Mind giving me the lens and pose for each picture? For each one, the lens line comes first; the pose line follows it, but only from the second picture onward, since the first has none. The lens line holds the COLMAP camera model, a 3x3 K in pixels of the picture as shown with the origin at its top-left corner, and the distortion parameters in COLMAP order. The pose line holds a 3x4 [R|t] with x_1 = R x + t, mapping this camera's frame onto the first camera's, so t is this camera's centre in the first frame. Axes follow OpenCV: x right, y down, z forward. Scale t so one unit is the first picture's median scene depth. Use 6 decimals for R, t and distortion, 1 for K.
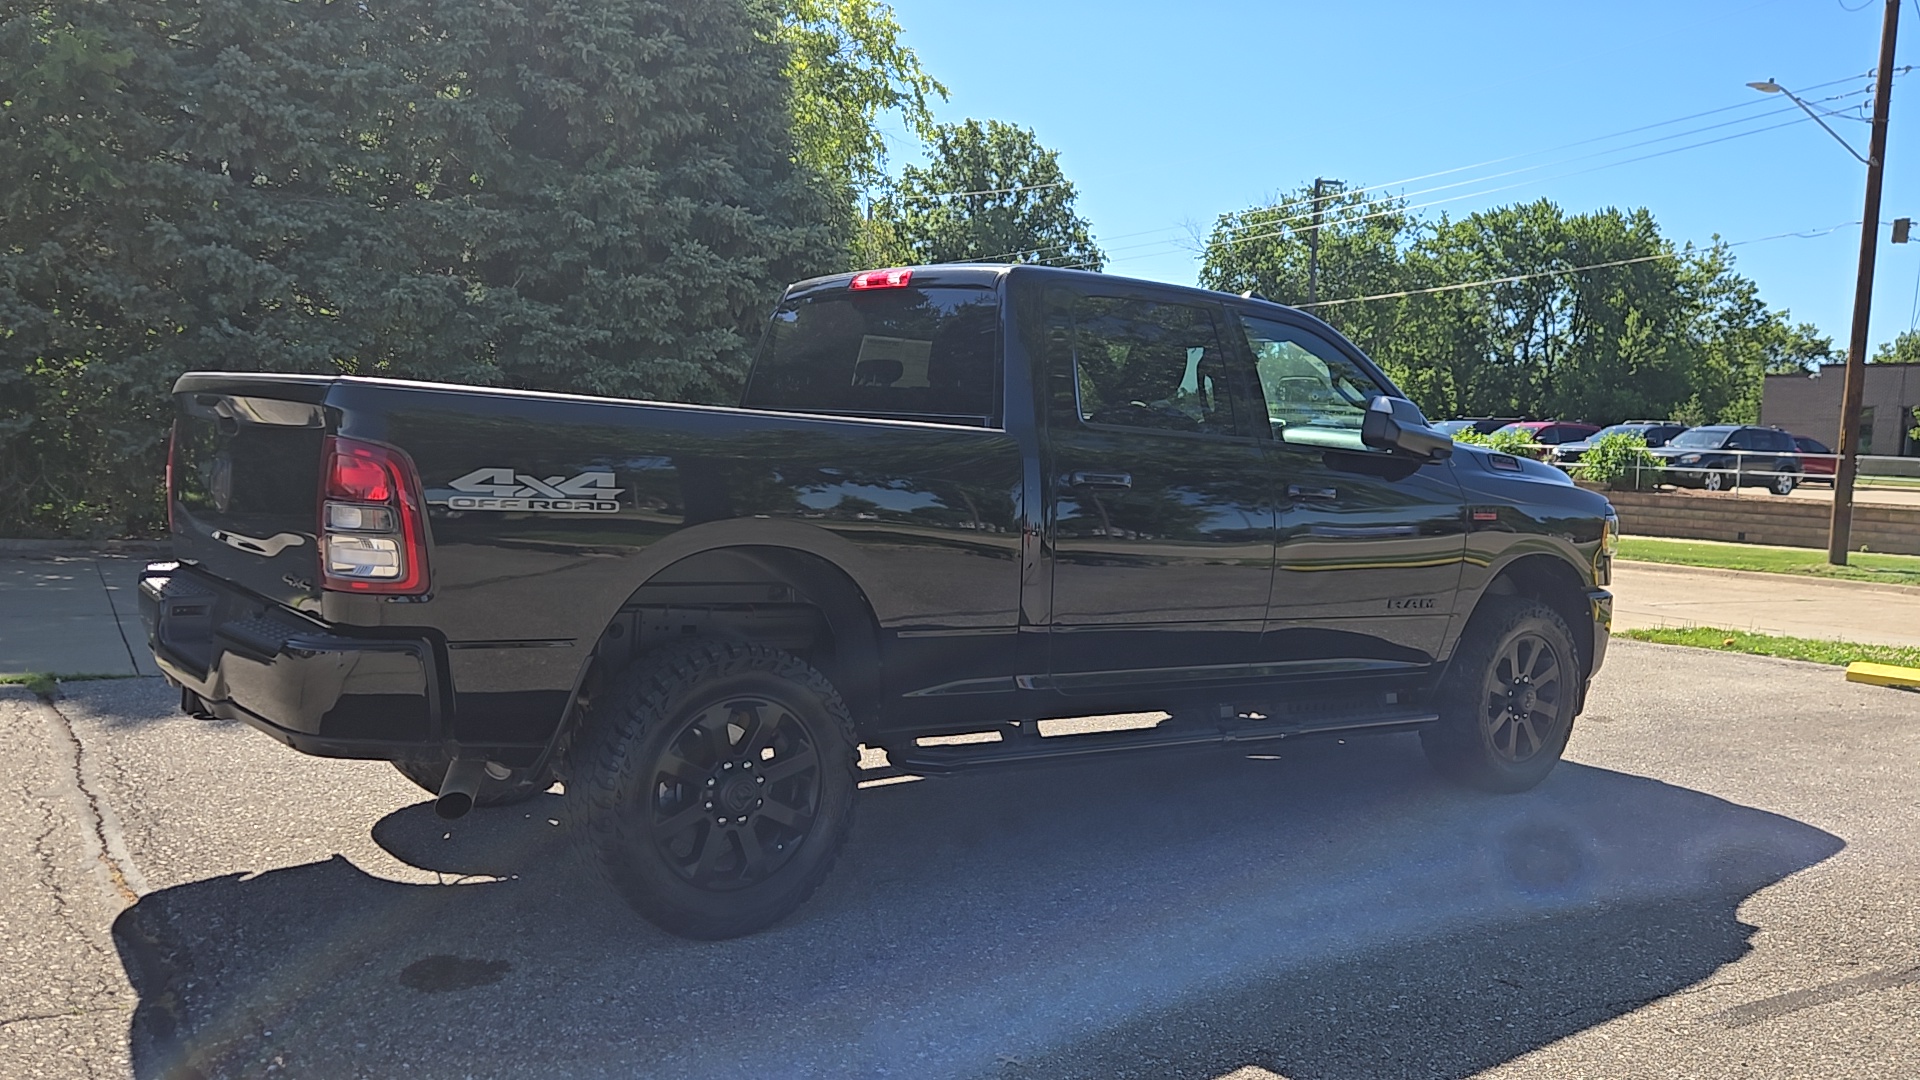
lens RADIAL K [[1559.7, 0, 952.8], [0, 1559.7, 538.3], [0, 0, 1]] dist [0.015392, -0.007190]
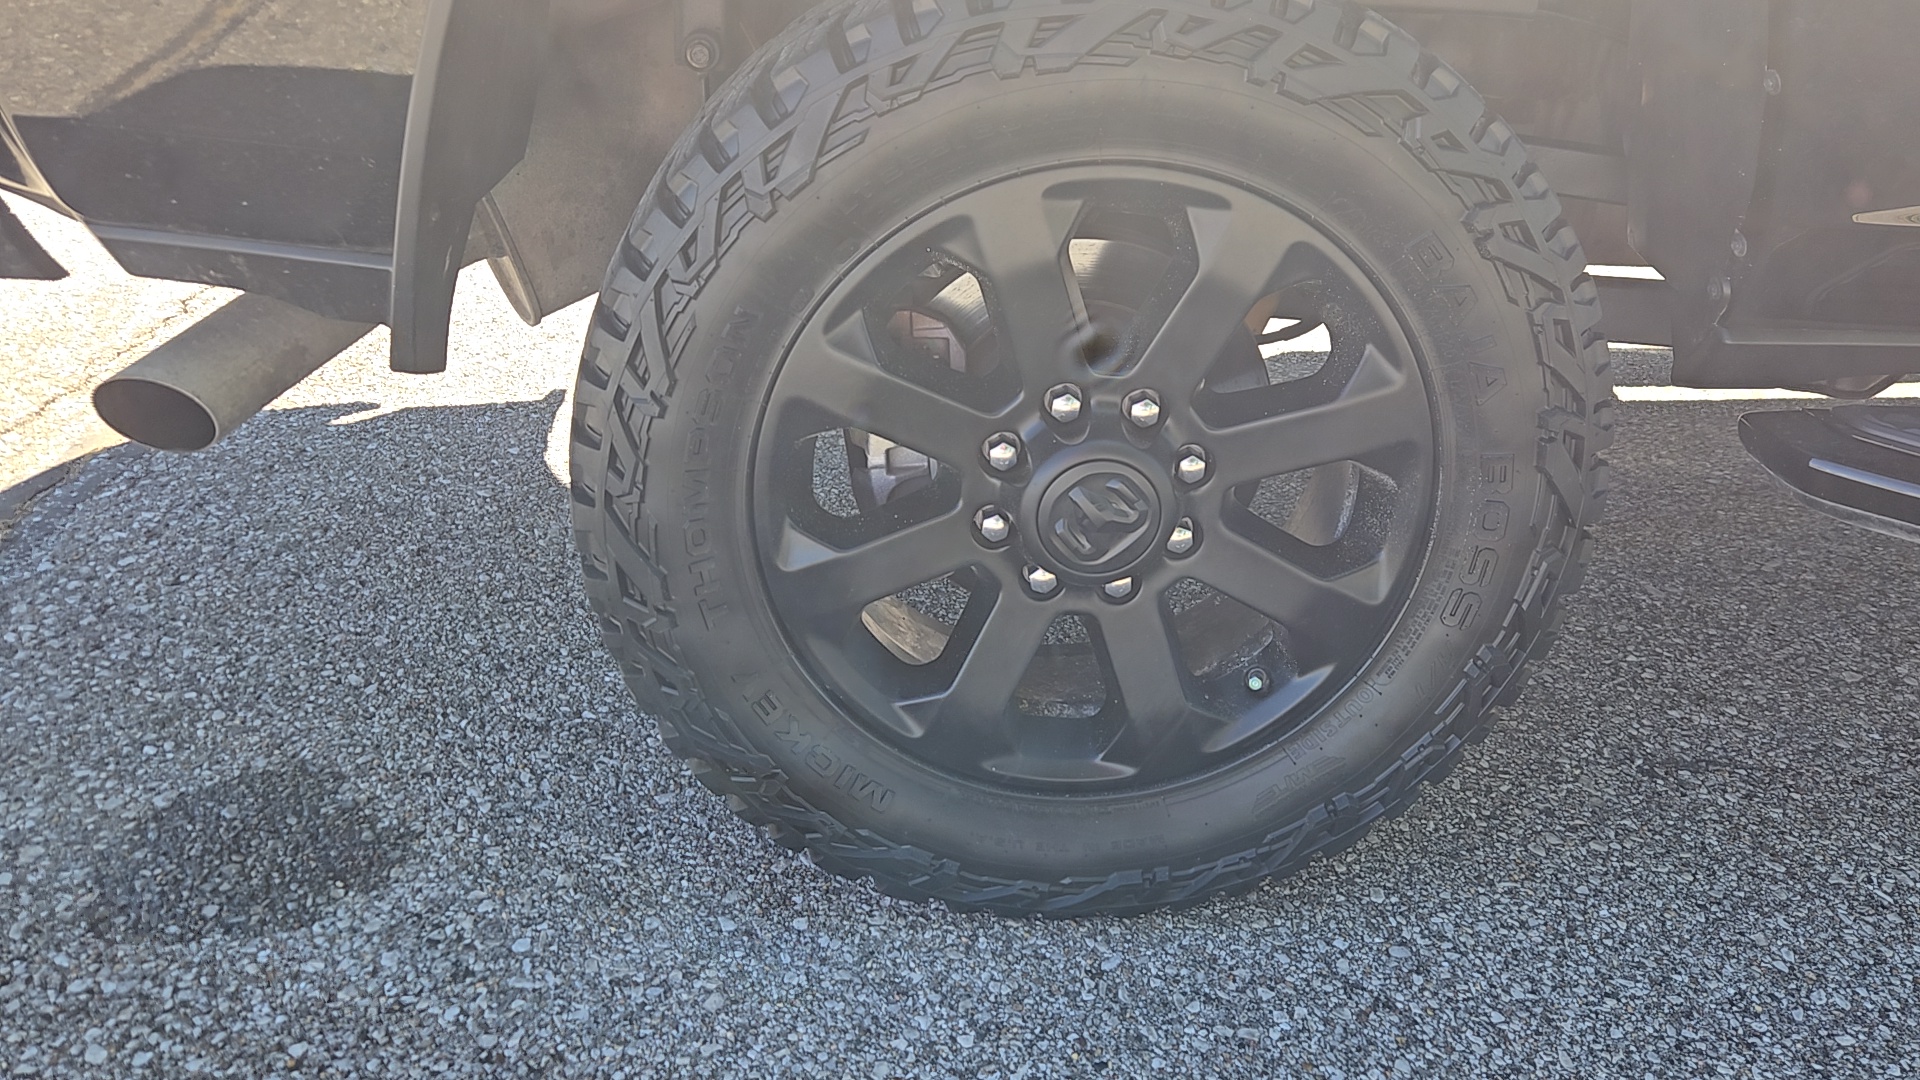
lens RADIAL K [[1620.8, 0, 951.2], [0, 1620.8, 540.6], [0, 0, 1]] dist [-0.004679, -0.004597]
pose [[0.816413, 0.226984, -0.530987, 0.000063], [-0.026322, 0.933182, 0.358440, 0.017485], [0.576868, -0.278658, 0.767837, 0.206086]]
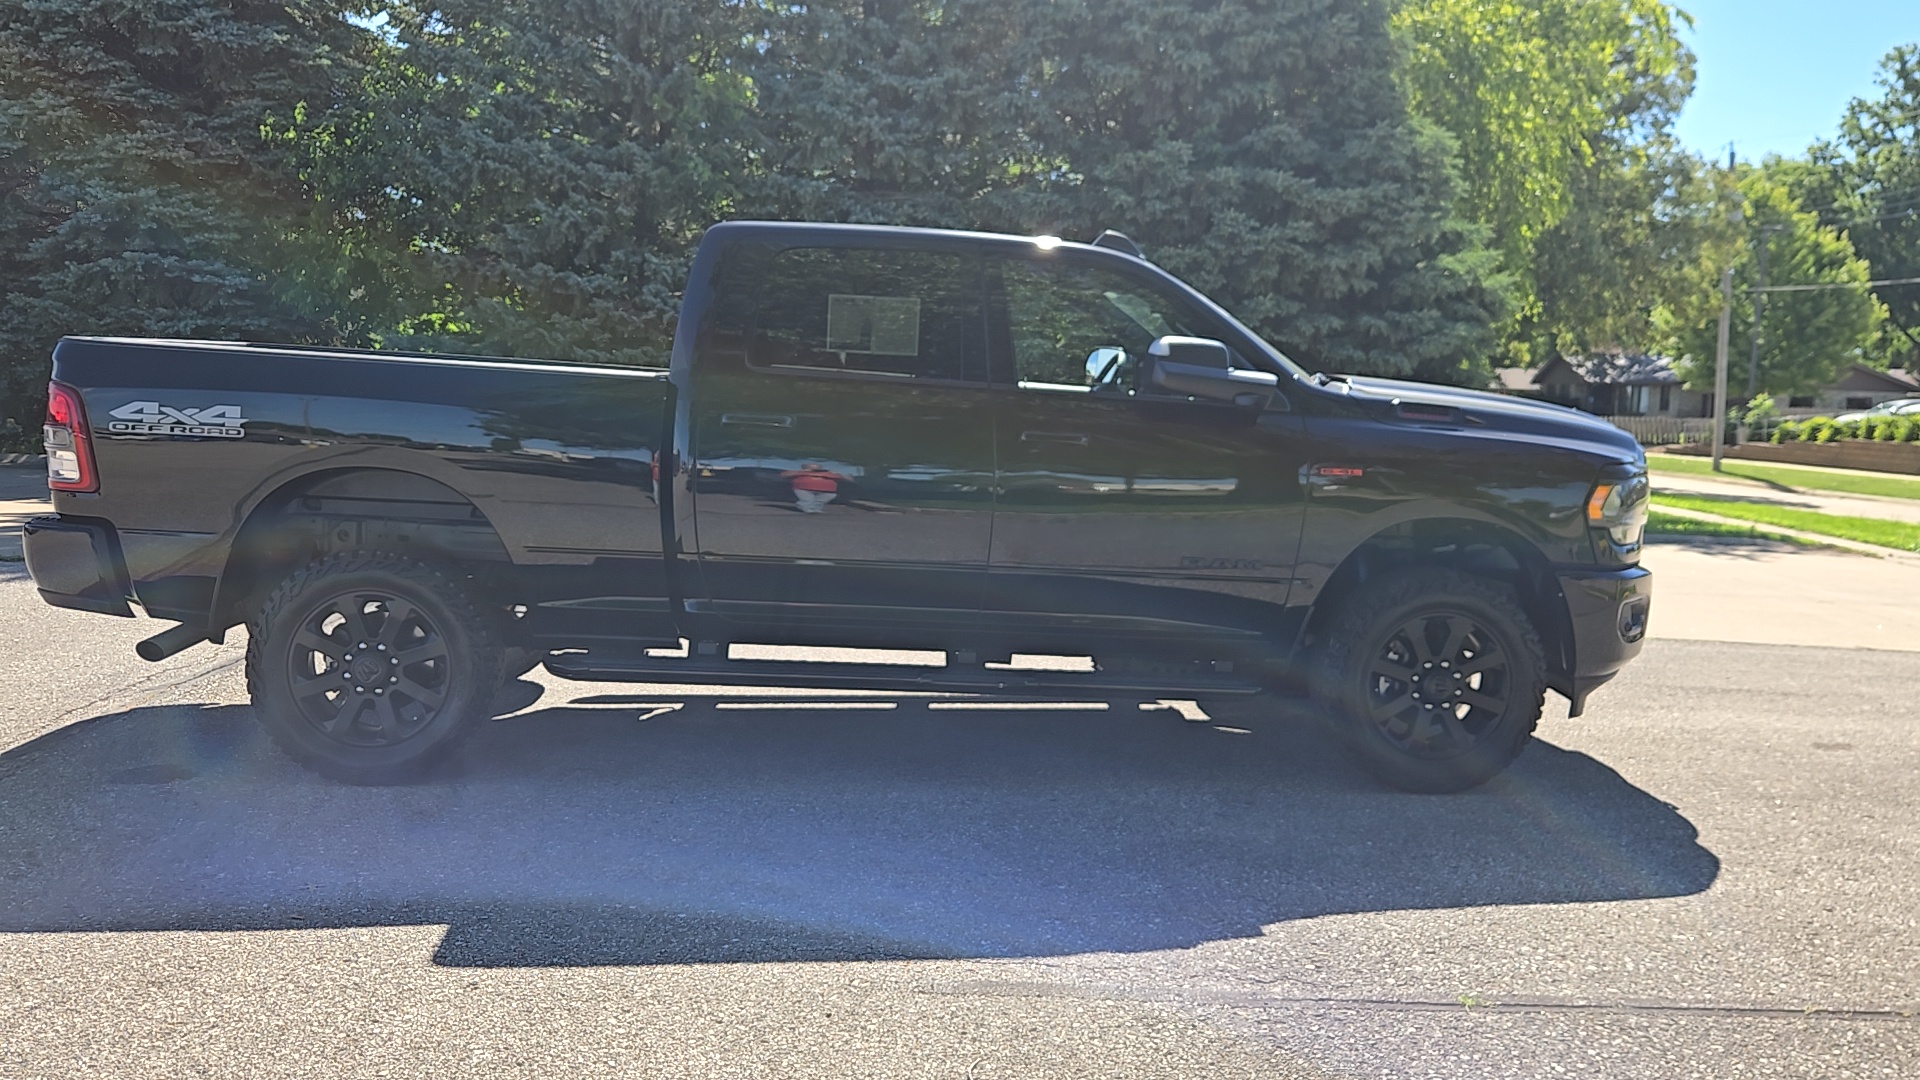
lens RADIAL K [[1559.7, 0, 952.8], [0, 1559.7, 538.3], [0, 0, 1]] dist [0.015392, -0.007190]
pose [[0.851137, 0.042751, -0.523200, 0.245288], [-0.035058, 0.999082, 0.024602, 0.003705], [0.523772, -0.002597, 0.851855, 0.051350]]
